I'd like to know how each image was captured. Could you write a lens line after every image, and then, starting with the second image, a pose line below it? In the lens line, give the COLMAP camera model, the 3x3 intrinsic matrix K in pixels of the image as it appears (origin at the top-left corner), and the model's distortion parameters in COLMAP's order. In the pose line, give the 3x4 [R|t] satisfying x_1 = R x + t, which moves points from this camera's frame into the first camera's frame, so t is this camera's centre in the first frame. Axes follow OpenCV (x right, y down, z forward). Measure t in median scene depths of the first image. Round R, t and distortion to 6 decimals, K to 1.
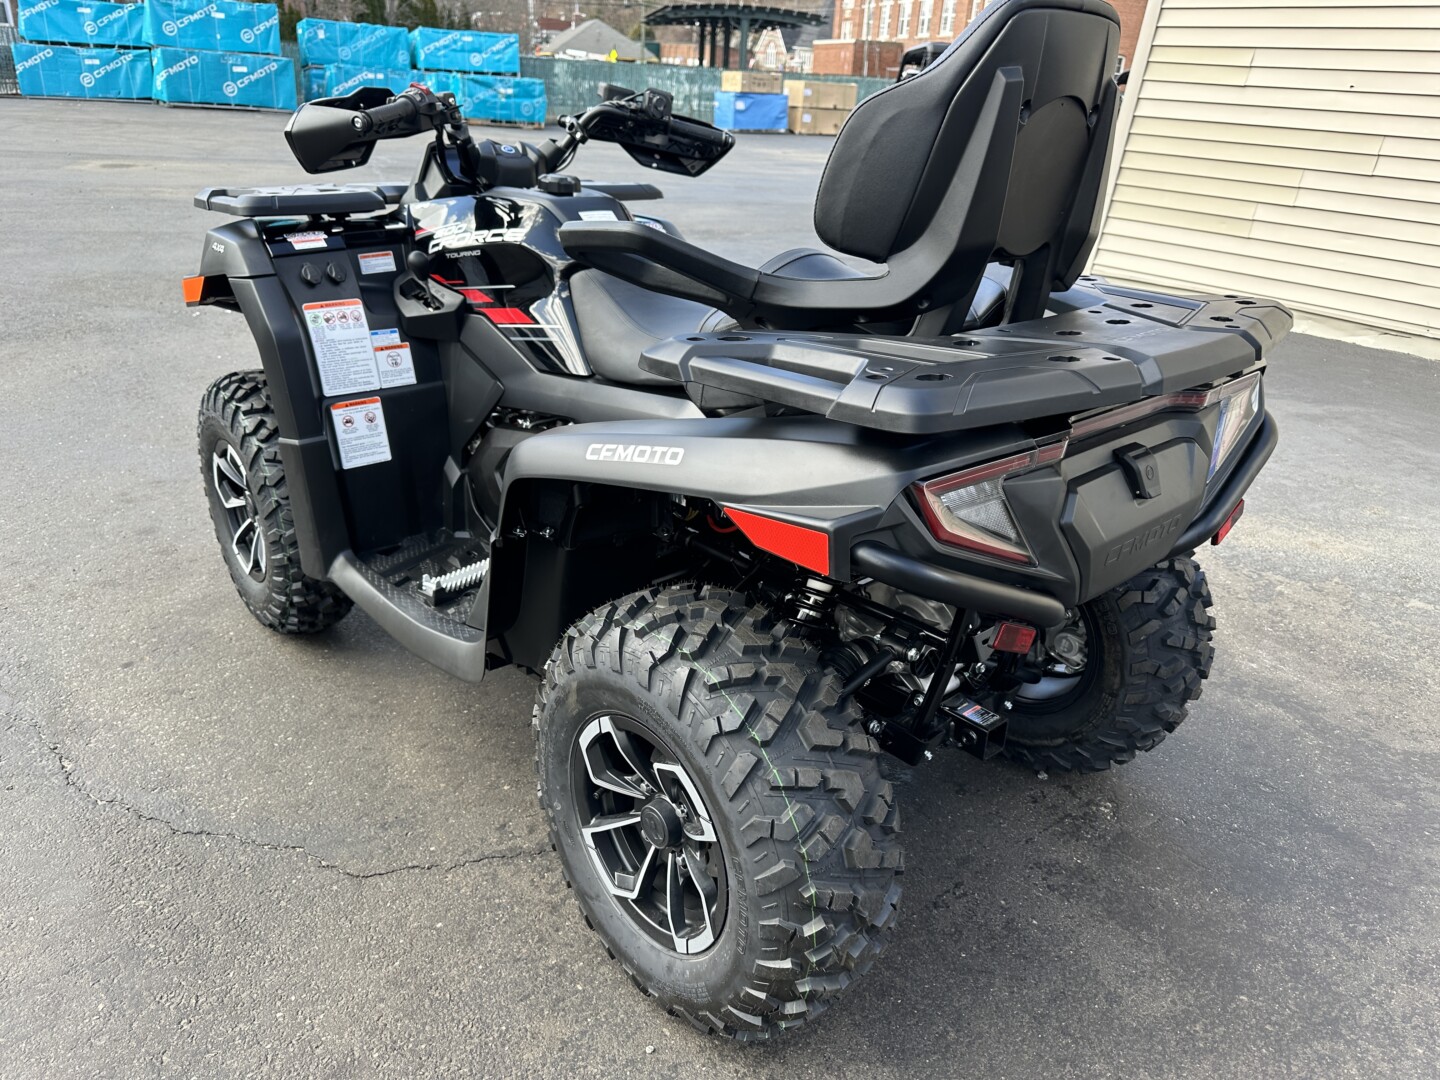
lens RADIAL K [[1024.5, 0, 732.5], [0, 1024.5, 538.9], [0, 0, 1]] dist [0.003401, -0.011977]
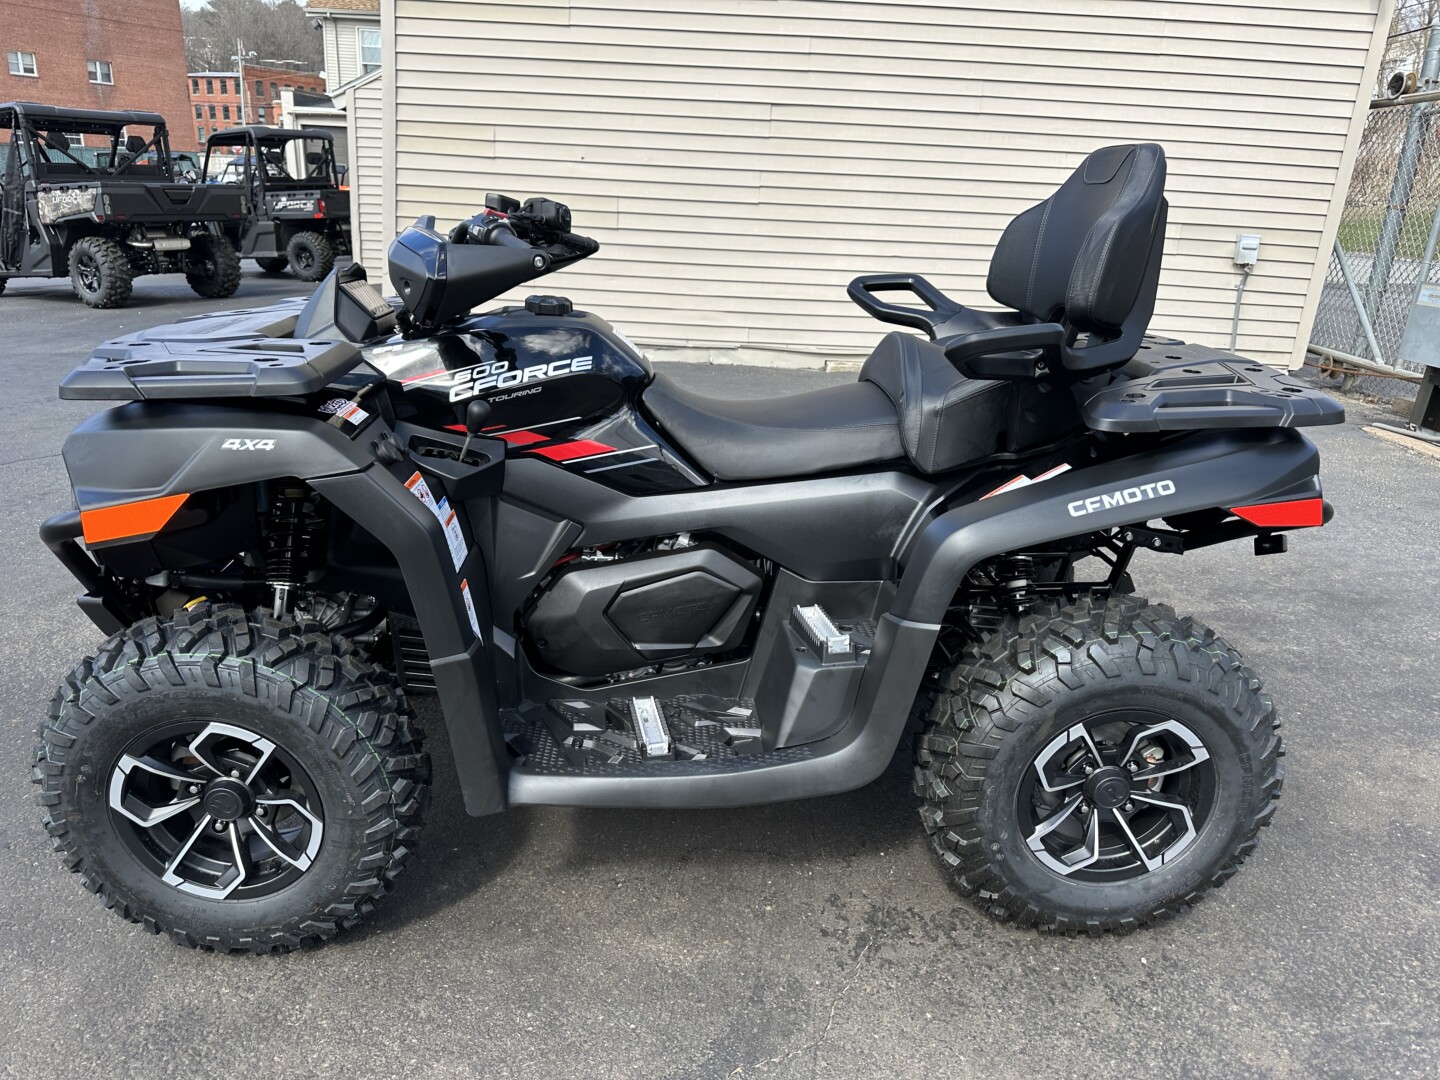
lens RADIAL K [[1024.5, 0, 732.5], [0, 1024.5, 538.9], [0, 0, 1]] dist [0.003401, -0.011977]
pose [[0.637106, -0.272749, 0.720905, -0.819920], [0.303857, 0.948429, 0.090295, -0.184564], [-0.708355, 0.161524, 0.687126, 0.284540]]
